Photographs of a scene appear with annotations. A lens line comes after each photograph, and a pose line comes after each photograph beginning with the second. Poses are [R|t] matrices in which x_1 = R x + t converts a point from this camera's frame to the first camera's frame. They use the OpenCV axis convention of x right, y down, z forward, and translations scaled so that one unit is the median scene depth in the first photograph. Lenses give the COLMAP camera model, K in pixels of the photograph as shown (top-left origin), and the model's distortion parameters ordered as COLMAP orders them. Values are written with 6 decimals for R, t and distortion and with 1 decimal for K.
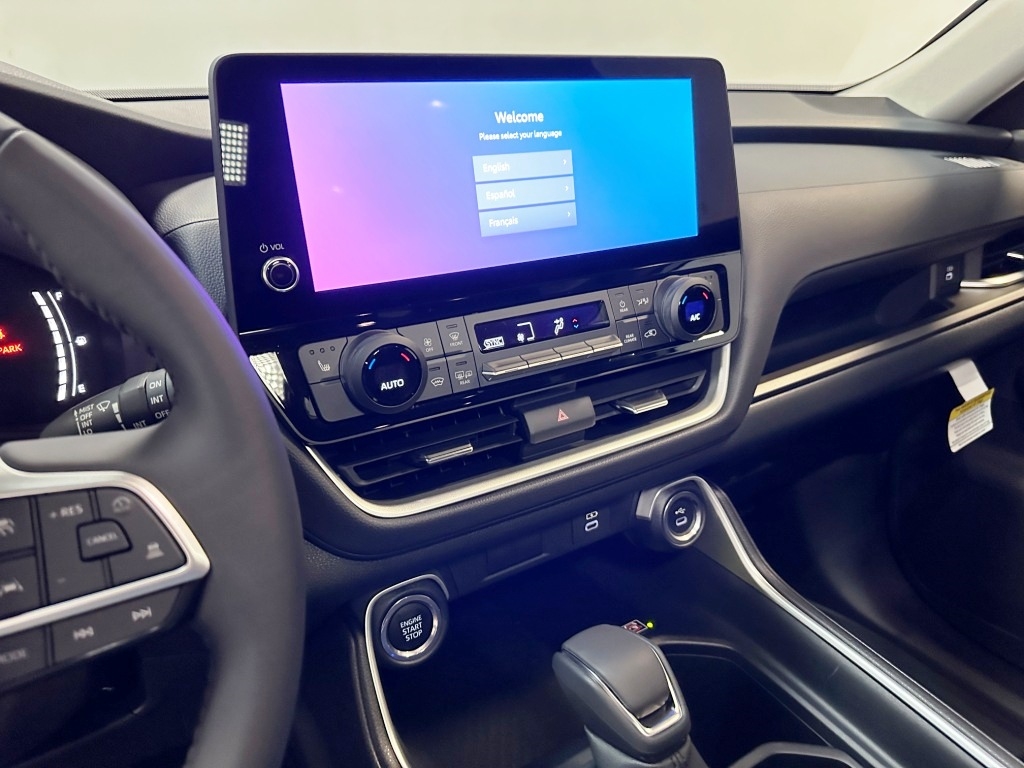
lens RADIAL K [[722.5, 0, 516.2], [0, 722.5, 383.2], [0, 0, 1]] dist [0.024029, -0.038074]
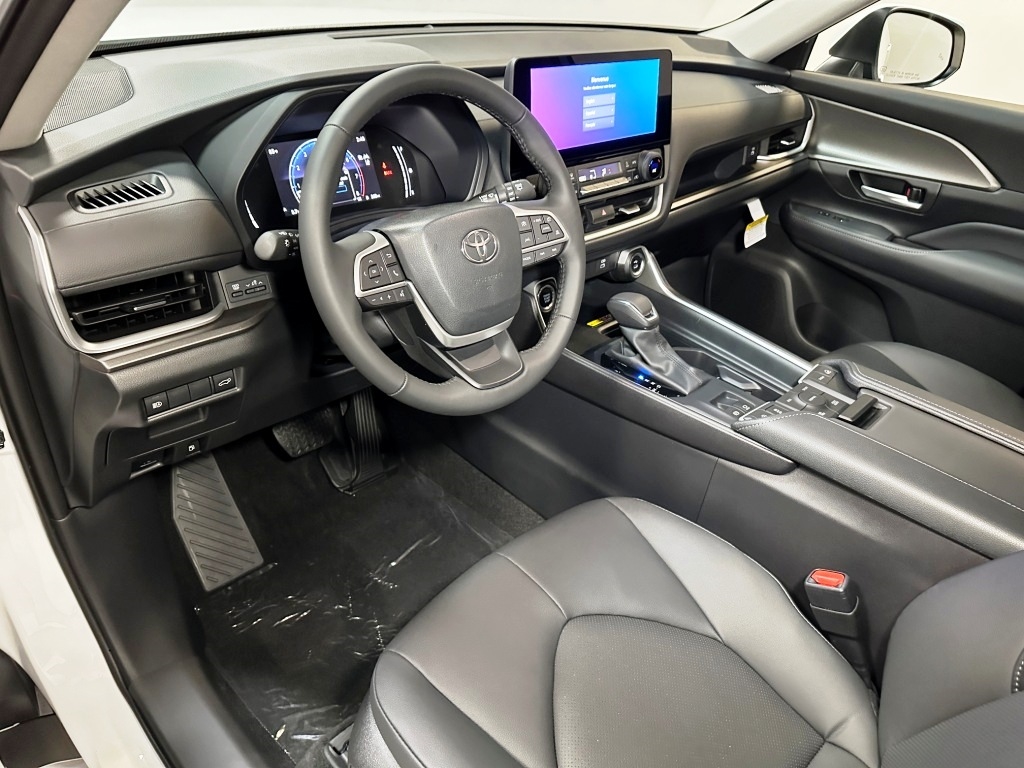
lens RADIAL K [[722.5, 0, 513.4], [0, 722.5, 394.0], [0, 0, 1]] dist [0.024029, -0.038074]
pose [[0.969425, -0.032869, 0.243177, -0.724886], [-0.021094, 0.976158, 0.216035, 0.107199], [-0.244480, -0.214559, 0.945618, -1.144458]]
